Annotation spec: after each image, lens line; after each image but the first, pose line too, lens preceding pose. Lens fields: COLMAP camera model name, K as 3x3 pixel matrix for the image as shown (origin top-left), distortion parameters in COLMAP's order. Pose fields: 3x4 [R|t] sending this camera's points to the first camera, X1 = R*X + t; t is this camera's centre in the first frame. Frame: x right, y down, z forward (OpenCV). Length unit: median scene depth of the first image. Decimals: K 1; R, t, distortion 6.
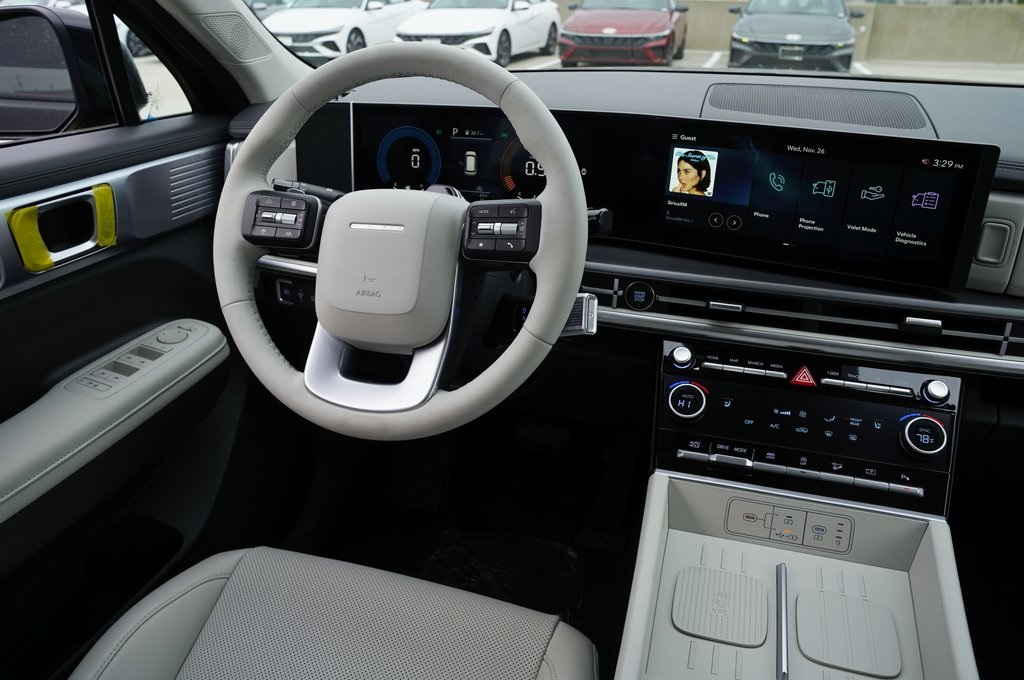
lens RADIAL K [[703.8, 0, 512.0], [0, 703.8, 340.0], [0, 0, 1]] dist [-0.133623, 0.091269]
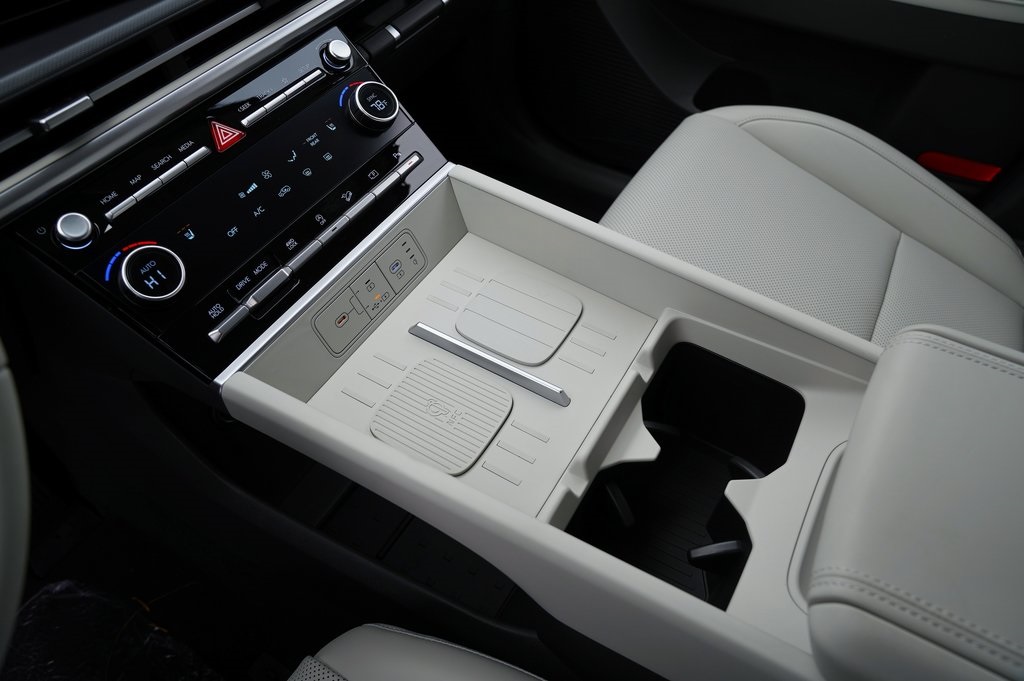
lens RADIAL K [[703.8, 0, 512.0], [0, 703.8, 340.5], [0, 0, 1]] dist [-0.133623, 0.091269]
pose [[0.219377, -0.734000, 0.642743, -0.112057], [0.443874, 0.661750, 0.604205, -0.098854], [-0.868821, 0.152748, 0.470976, 0.462589]]
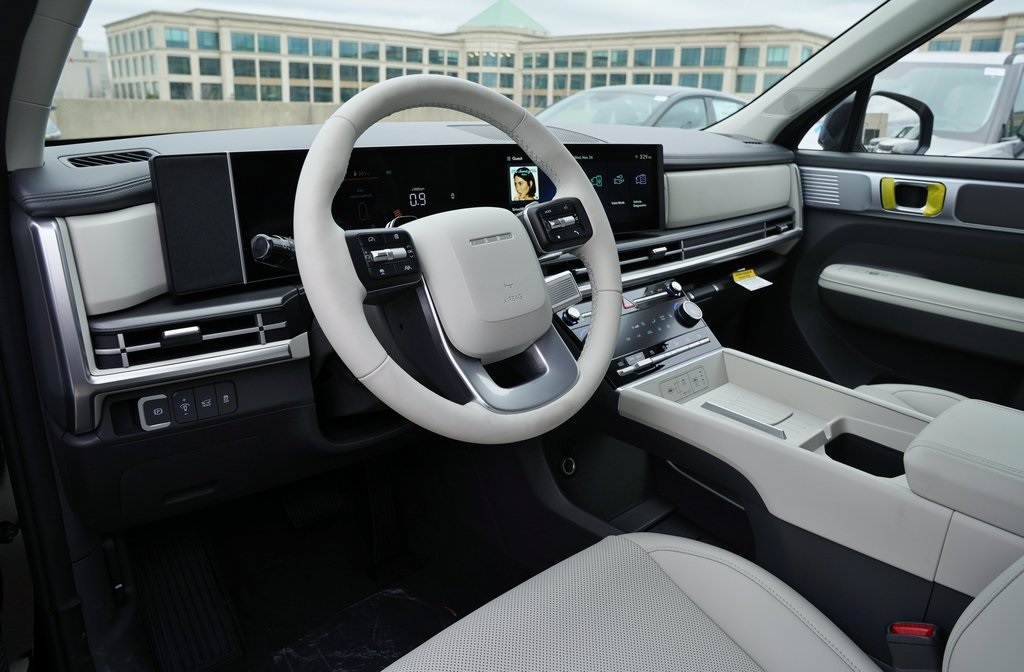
lens RADIAL K [[709.2, 0, 512.0], [0, 709.2, 336.0], [0, 0, 1]] dist [-0.132705, -0.000098]
pose [[0.489205, -0.254641, 0.834168, -1.013169], [0.362922, 0.929127, 0.070790, -0.081121], [-0.793074, 0.268107, 0.546949, 0.386968]]
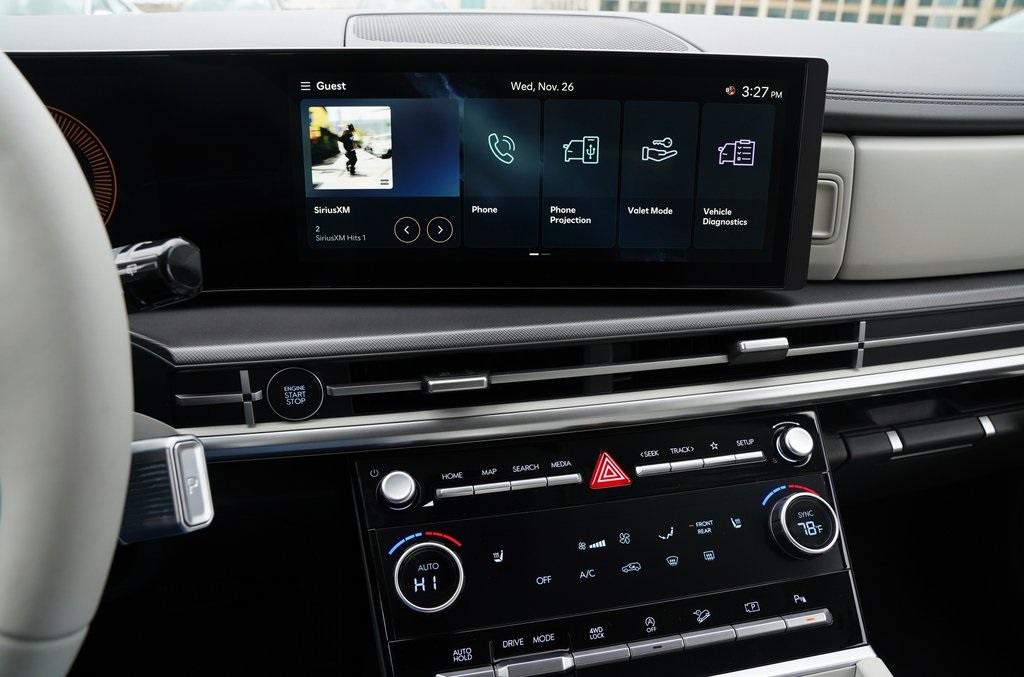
lens RADIAL K [[703.8, 0, 512.0], [0, 703.8, 338.5], [0, 0, 1]] dist [-0.133623, 0.091269]
pose [[0.874782, -0.189846, 0.445775, 0.109429], [0.199819, 0.979513, 0.025033, -0.091482], [-0.441395, 0.067176, 0.894795, 0.504161]]
